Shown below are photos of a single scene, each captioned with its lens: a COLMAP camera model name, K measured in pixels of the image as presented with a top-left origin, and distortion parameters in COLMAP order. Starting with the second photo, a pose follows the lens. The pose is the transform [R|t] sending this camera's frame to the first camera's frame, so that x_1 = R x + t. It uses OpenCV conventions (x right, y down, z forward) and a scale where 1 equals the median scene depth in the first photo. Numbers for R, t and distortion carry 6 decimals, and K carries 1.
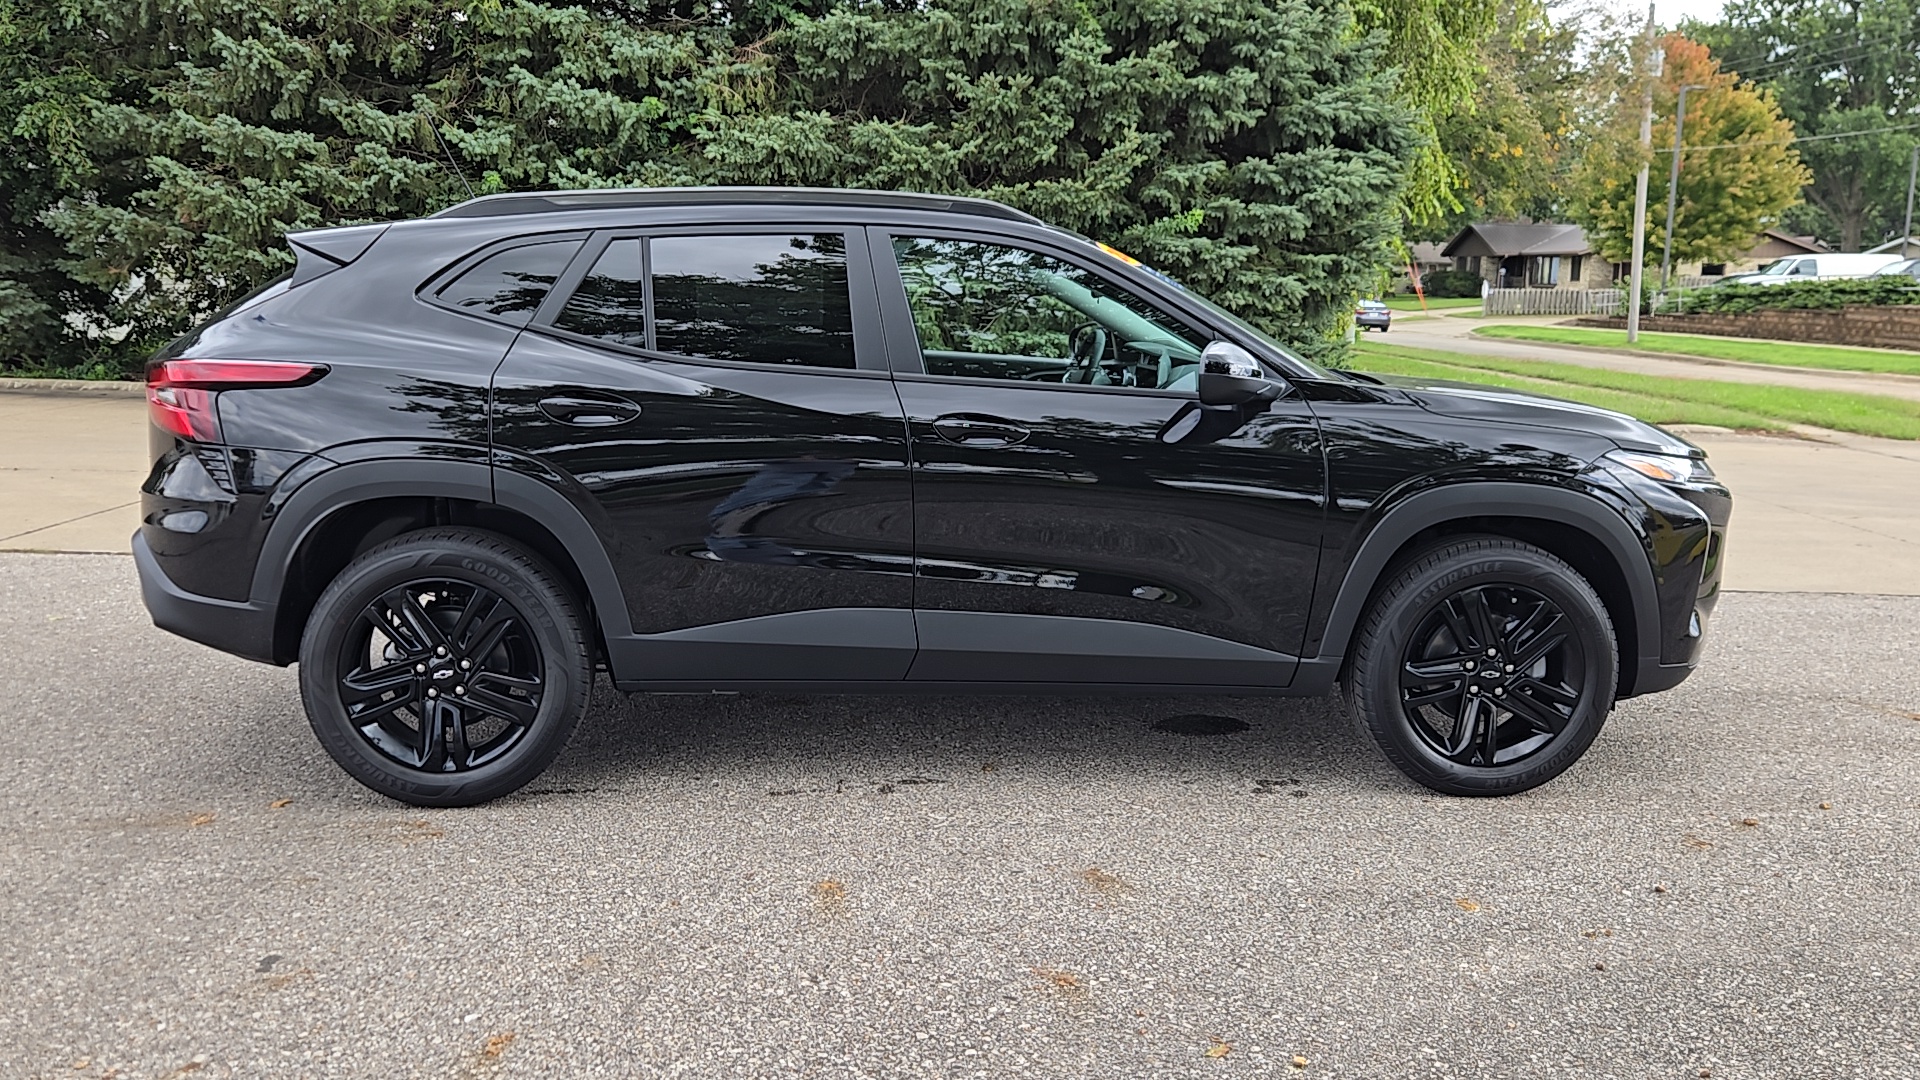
lens RADIAL K [[1575.1, 0, 960.0], [0, 1575.1, 540.0], [0, 0, 1]] dist [0.003198, 0.003793]
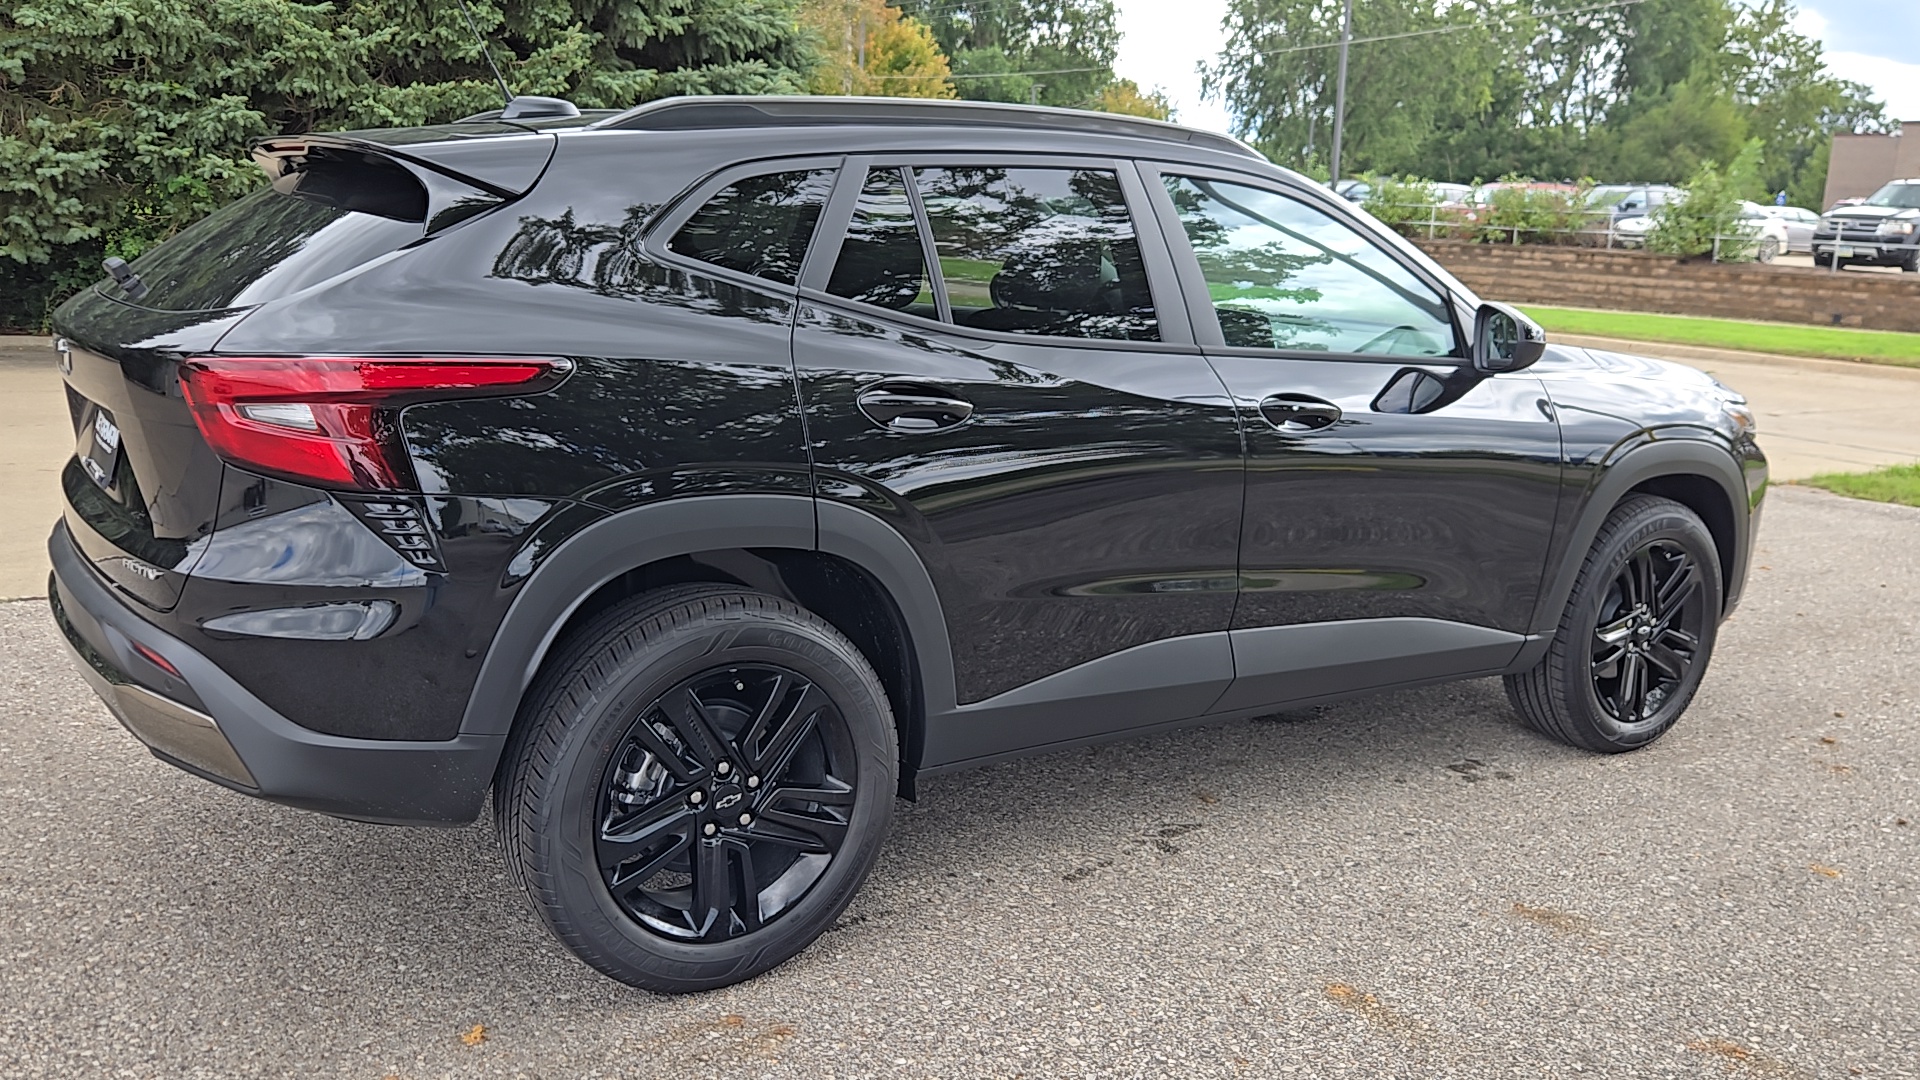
lens RADIAL K [[1592.2, 0, 952.0], [0, 1592.2, 535.7], [0, 0, 1]] dist [0.001631, 0.002408]
pose [[0.873006, -0.079826, 0.481132, -0.157831], [0.055856, 0.996388, 0.063965, -0.019255], [-0.484500, -0.028968, 0.874311, 0.096190]]
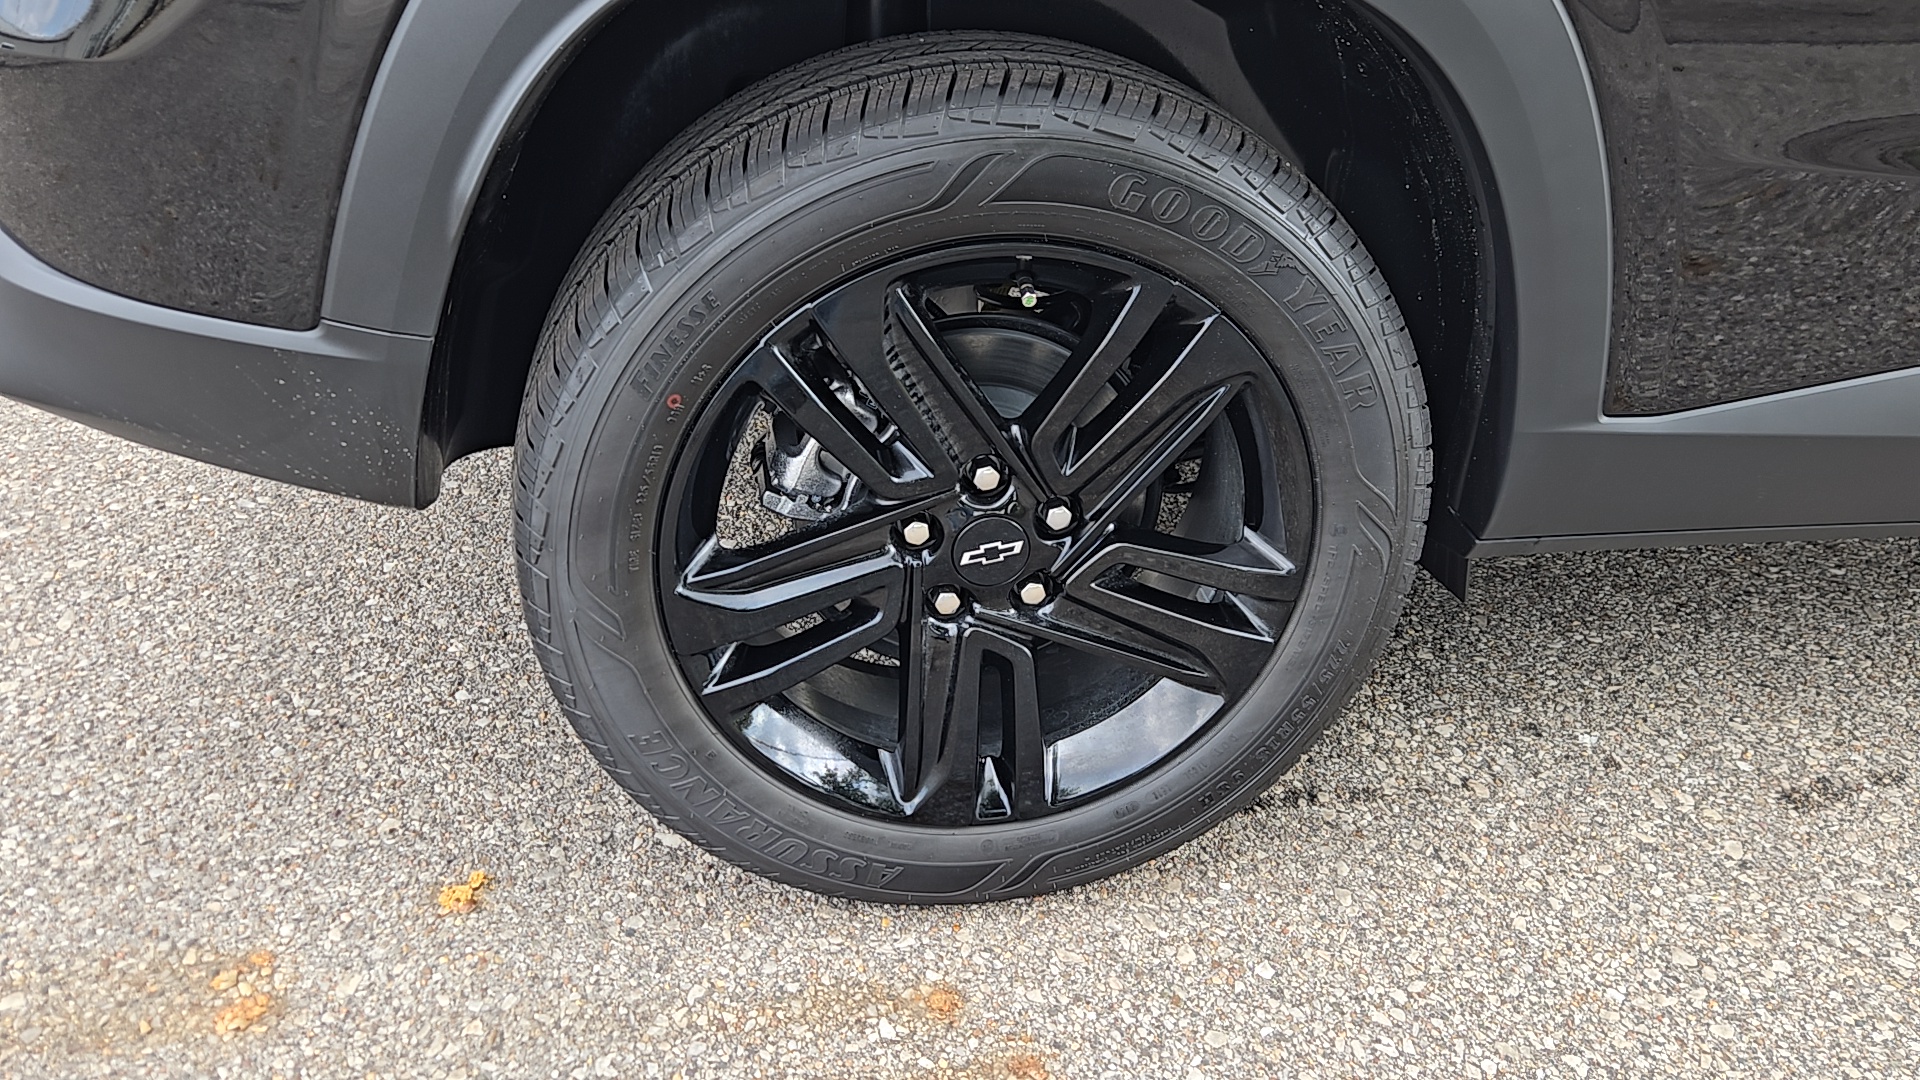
lens RADIAL K [[1592.2, 0, 952.0], [0, 1592.2, 535.7], [0, 0, 1]] dist [0.001631, 0.002408]
pose [[0.997827, -0.005605, 0.065653, -0.098657], [-0.016649, 0.942598, 0.333513, -0.005378], [-0.063753, -0.333881, 0.940457, 0.198271]]
